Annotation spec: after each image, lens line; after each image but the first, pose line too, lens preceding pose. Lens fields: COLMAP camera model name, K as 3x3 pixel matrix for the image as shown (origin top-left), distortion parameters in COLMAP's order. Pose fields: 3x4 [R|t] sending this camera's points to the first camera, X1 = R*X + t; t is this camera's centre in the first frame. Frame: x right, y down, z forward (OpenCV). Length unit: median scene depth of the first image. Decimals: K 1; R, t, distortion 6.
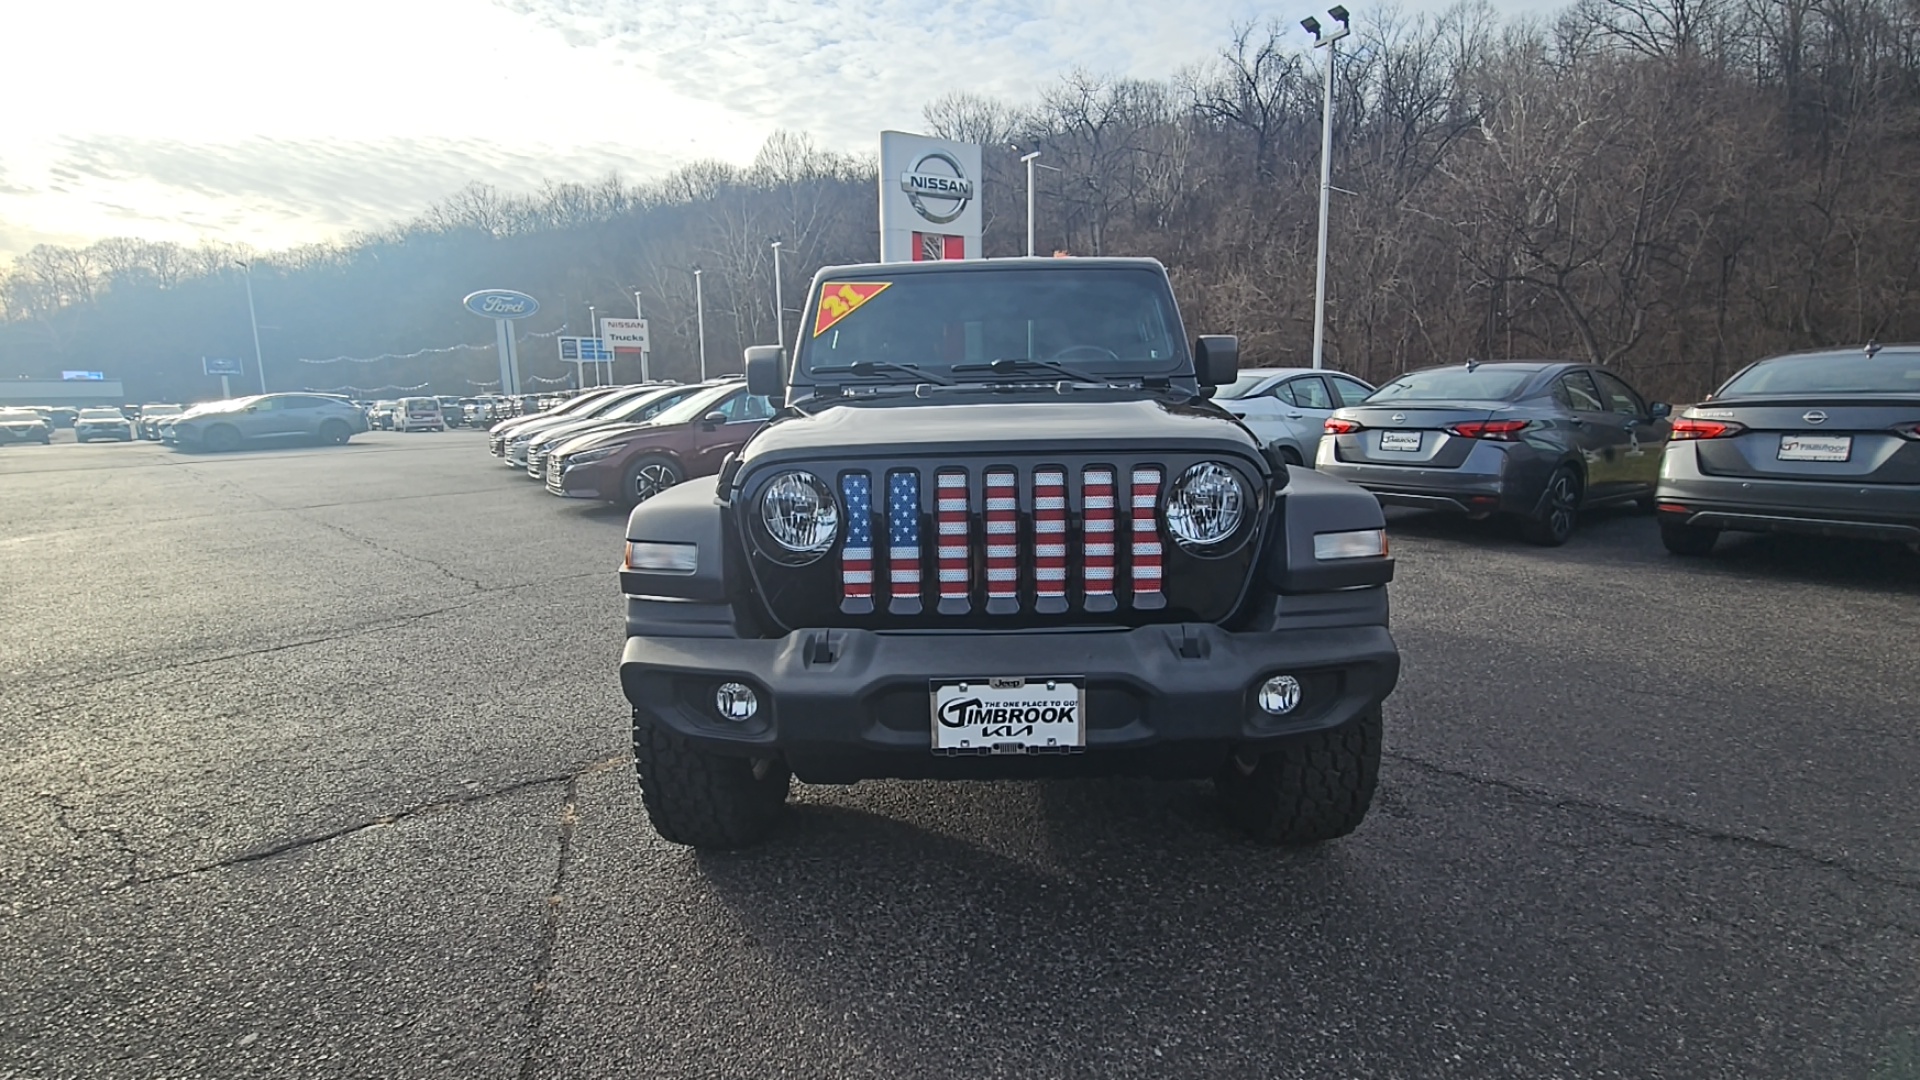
lens RADIAL K [[863.0, 0, 954.0], [0, 863.0, 533.4], [0, 0, 1]] dist [0.013058, -0.008697]
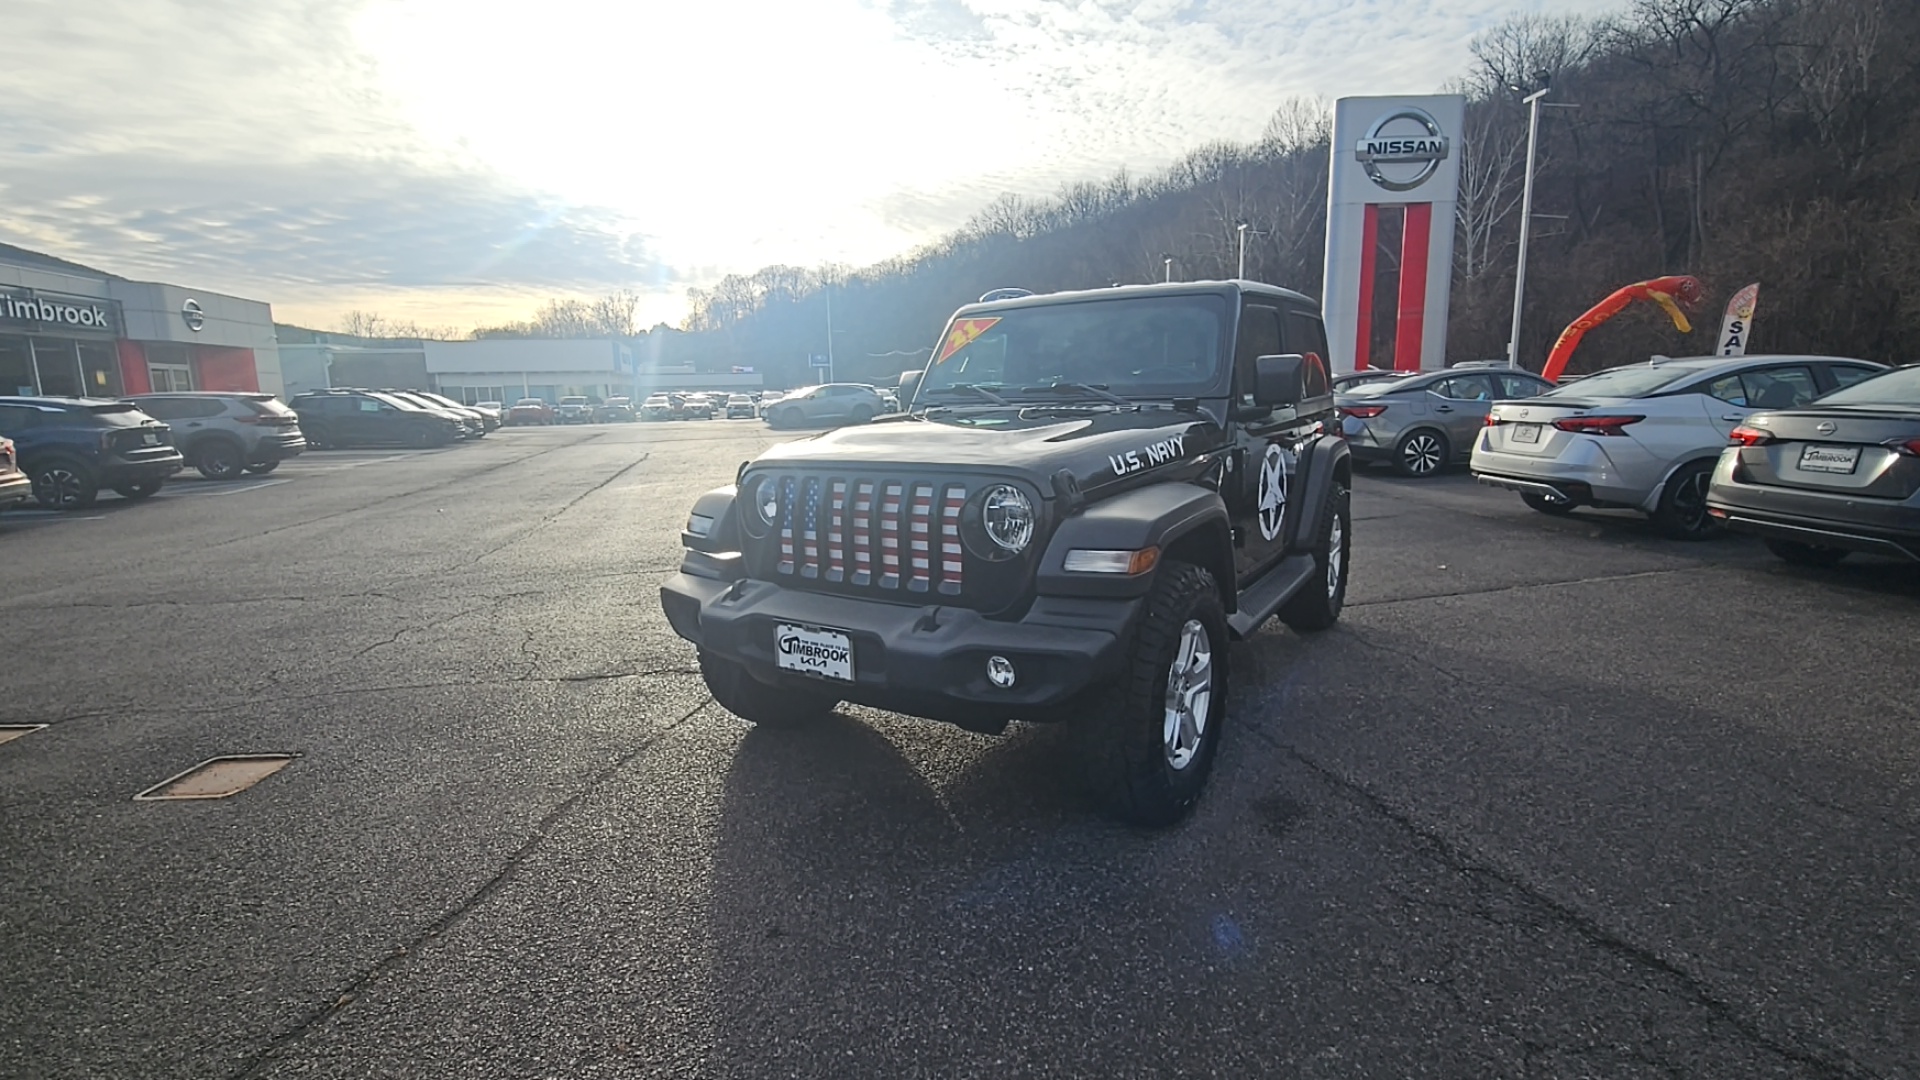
lens RADIAL K [[863.0, 0, 954.0], [0, 863.0, 533.4], [0, 0, 1]] dist [0.013058, -0.008697]
pose [[0.850185, 0.084361, -0.519681, 0.548846], [-0.074049, 0.996427, 0.040610, -0.035105], [0.521250, 0.003956, 0.853395, -0.066542]]
